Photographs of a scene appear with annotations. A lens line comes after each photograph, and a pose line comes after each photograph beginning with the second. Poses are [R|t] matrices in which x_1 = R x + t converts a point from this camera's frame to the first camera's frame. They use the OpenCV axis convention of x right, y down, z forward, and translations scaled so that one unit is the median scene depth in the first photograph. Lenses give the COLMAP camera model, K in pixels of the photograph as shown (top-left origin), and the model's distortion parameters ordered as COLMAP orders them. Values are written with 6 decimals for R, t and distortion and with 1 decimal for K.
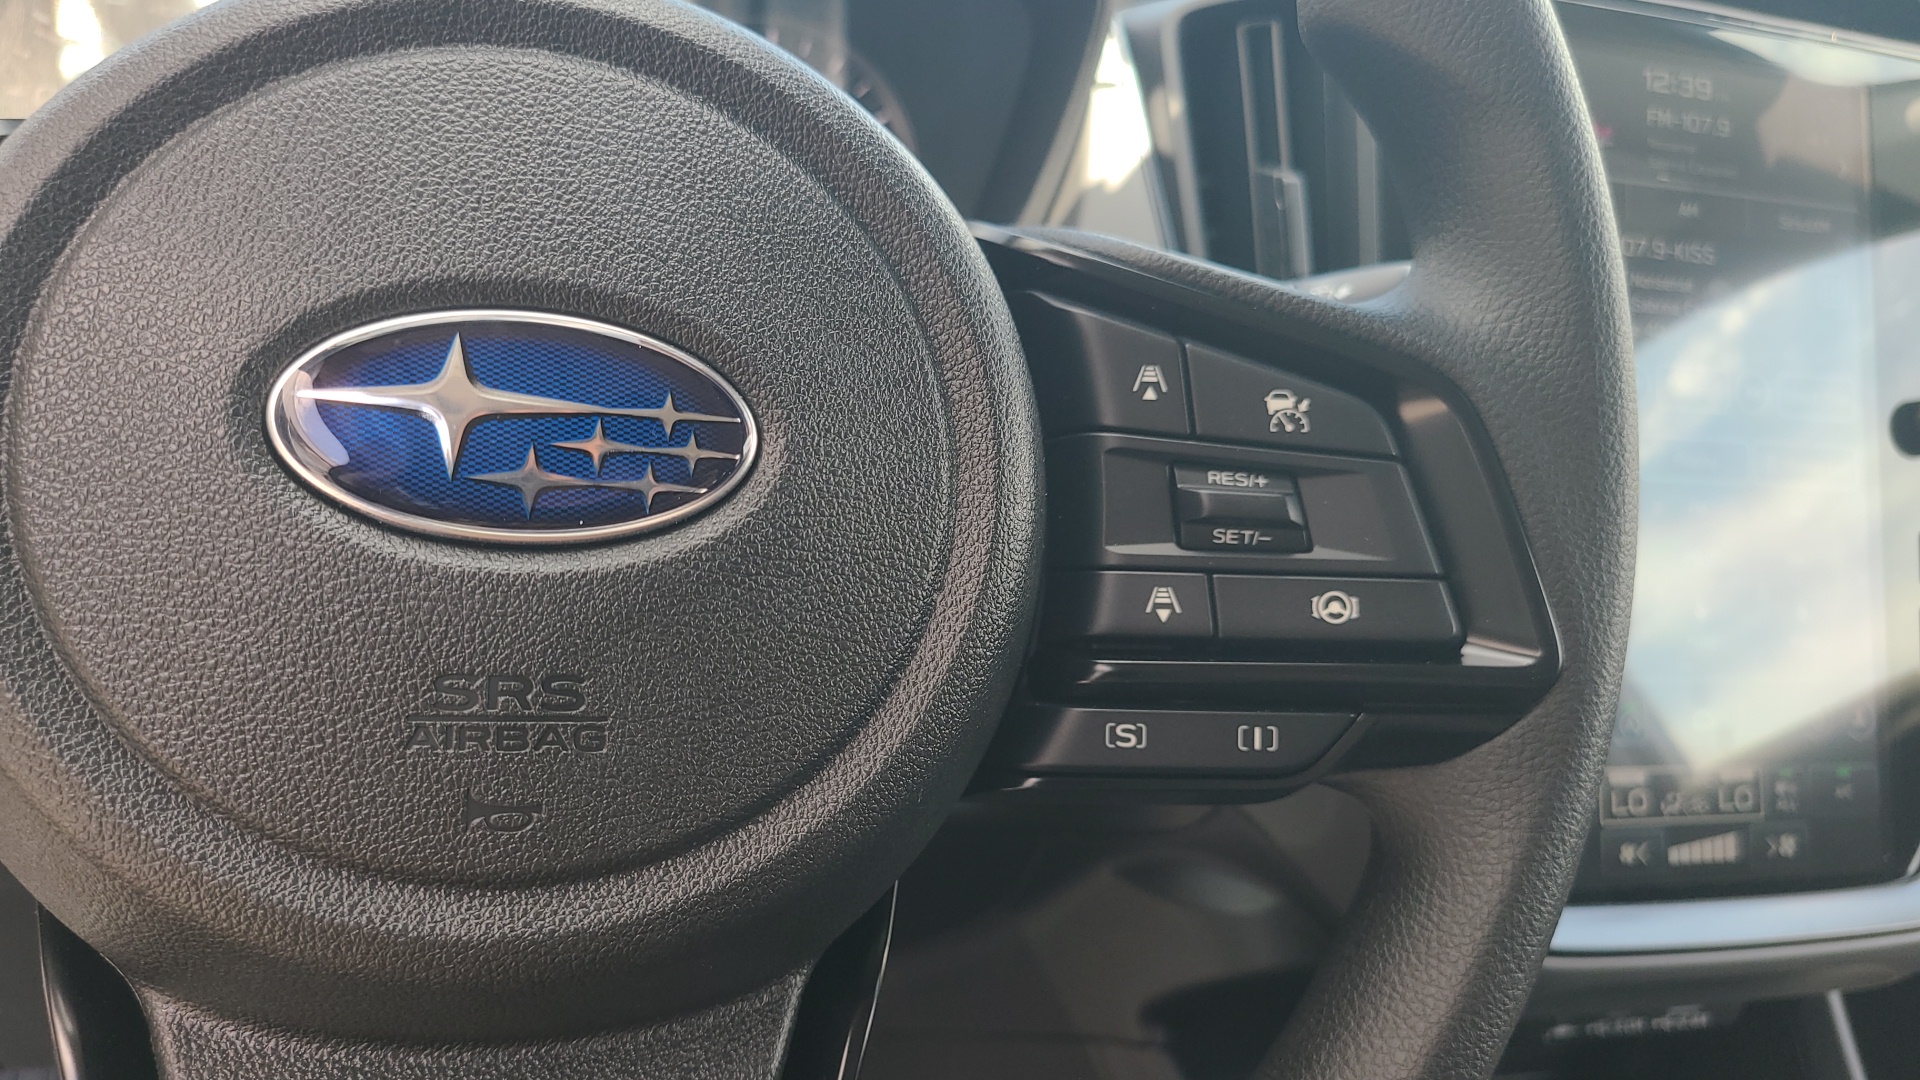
lens RADIAL K [[1495.1, 0, 924.1], [0, 1495.1, 524.5], [0, 0, 1]] dist [-0.008905, -0.001006]
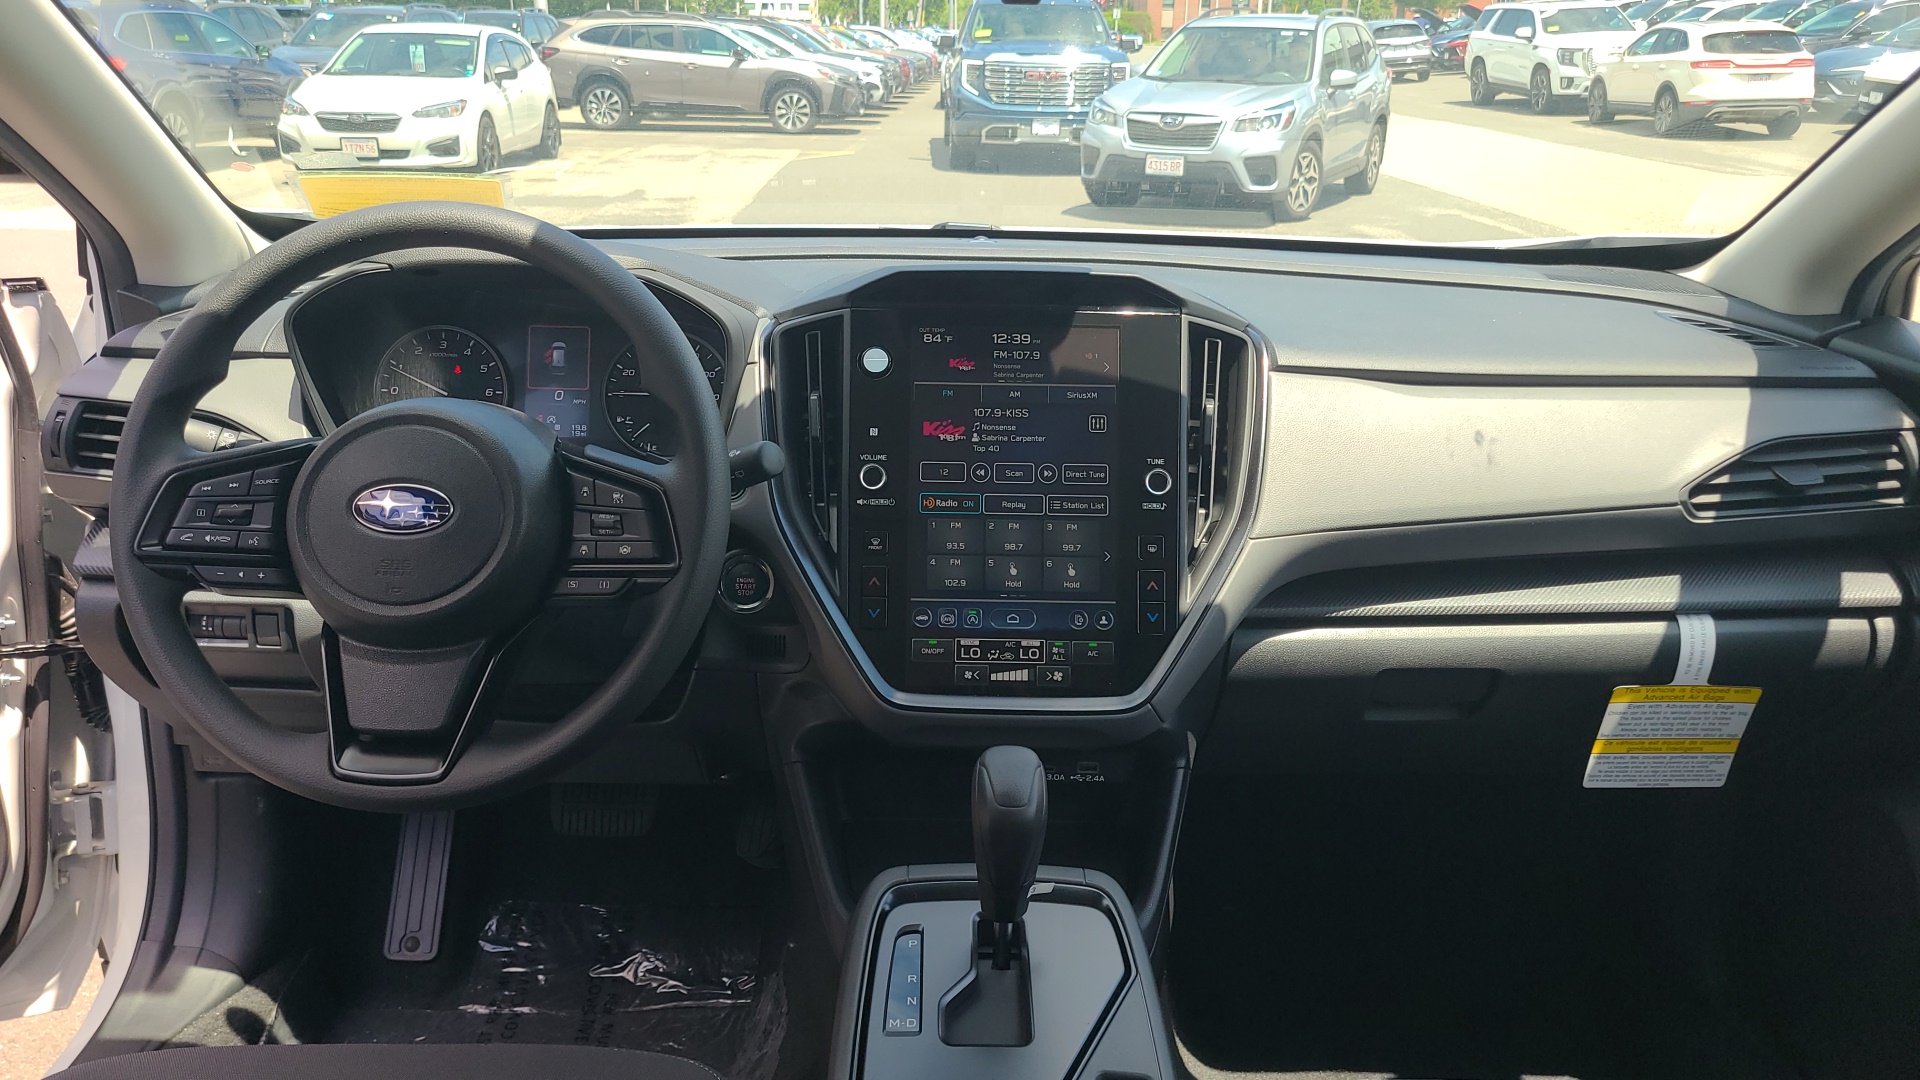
lens RADIAL K [[1445.6, 0, 947.9], [0, 1445.6, 519.4], [0, 0, 1]] dist [0.040427, -0.030585]
pose [[0.952975, -0.028587, -0.301698, 2.716251], [0.014114, 0.998647, -0.050044, 0.219549], [0.302720, 0.043432, 0.952089, -2.804260]]
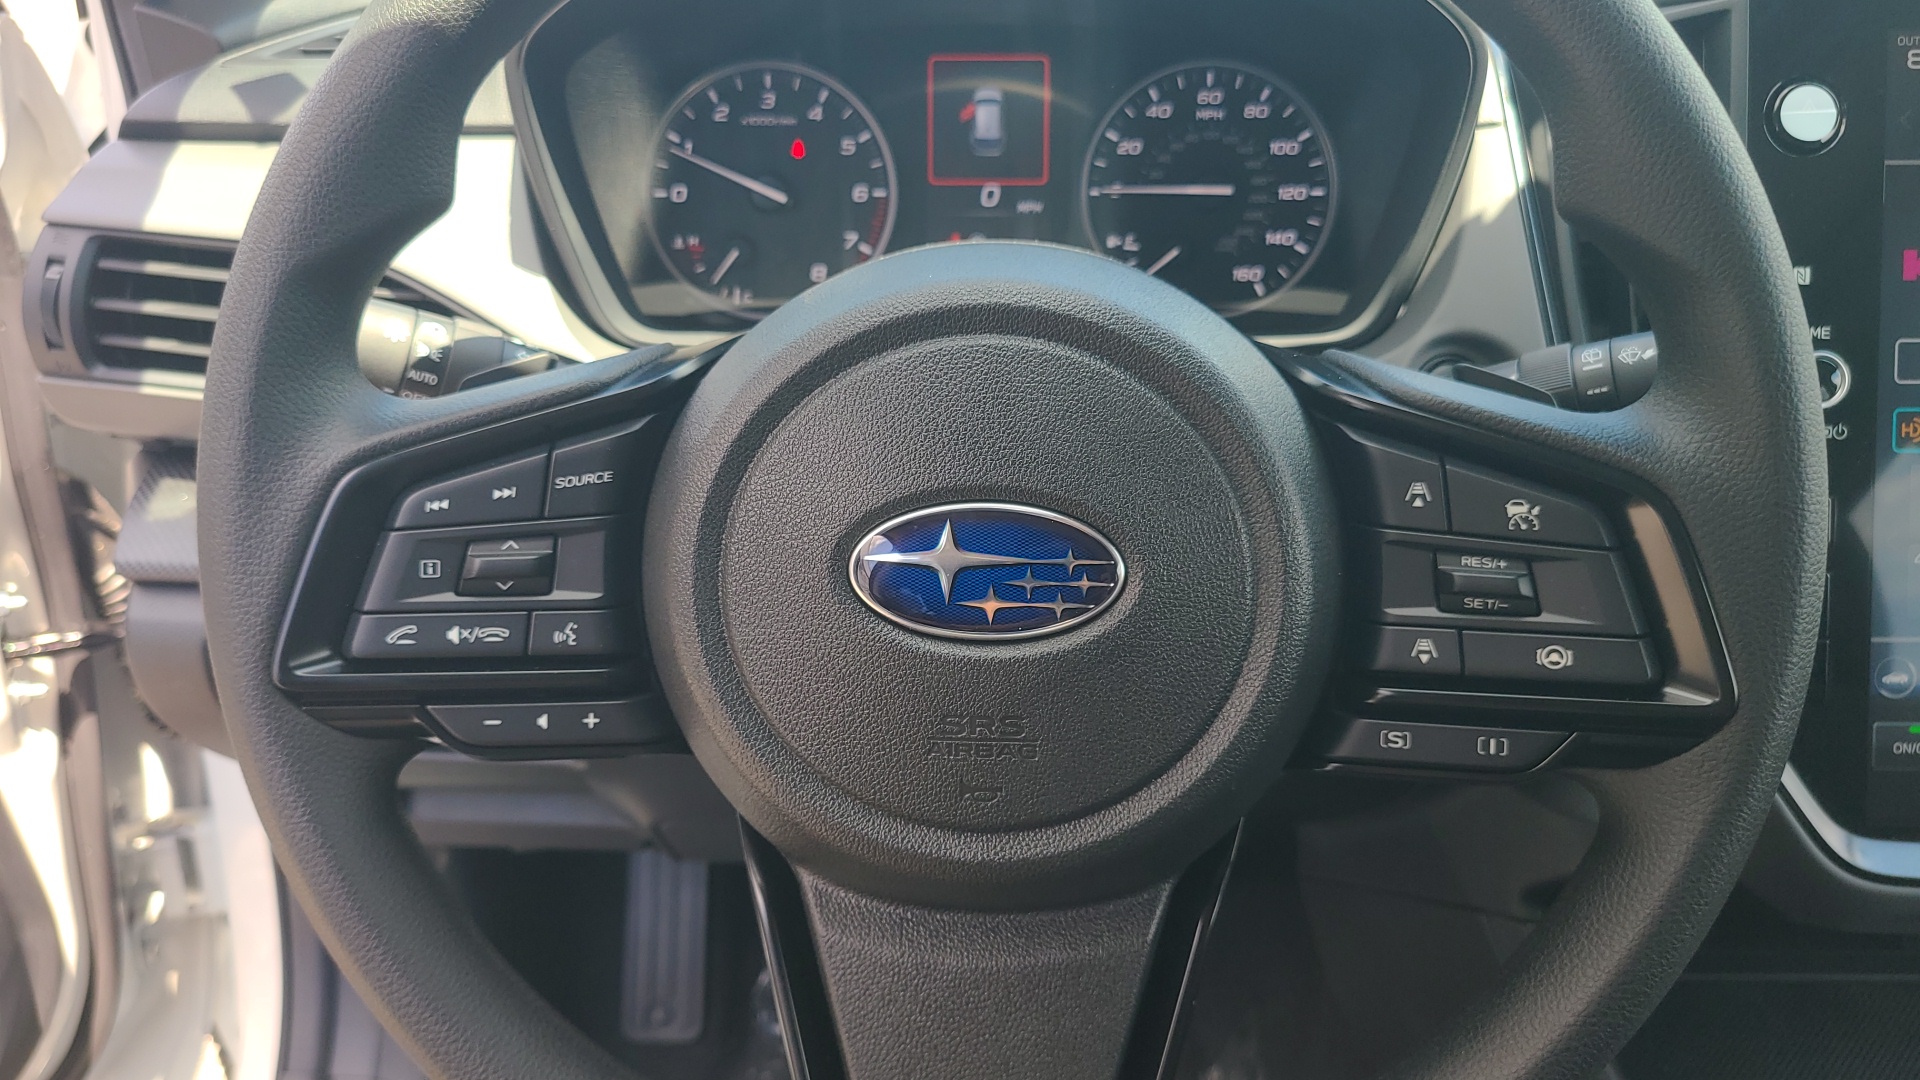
lens RADIAL K [[1480.9, 0, 948.5], [0, 1480.9, 519.1], [0, 0, 1]] dist [0.009919, -0.003501]
pose [[0.945233, 0.006939, -0.326322, 0.242864], [0.032725, 0.992722, 0.115901, -0.320166], [0.324751, -0.120232, 0.938126, -0.597560]]
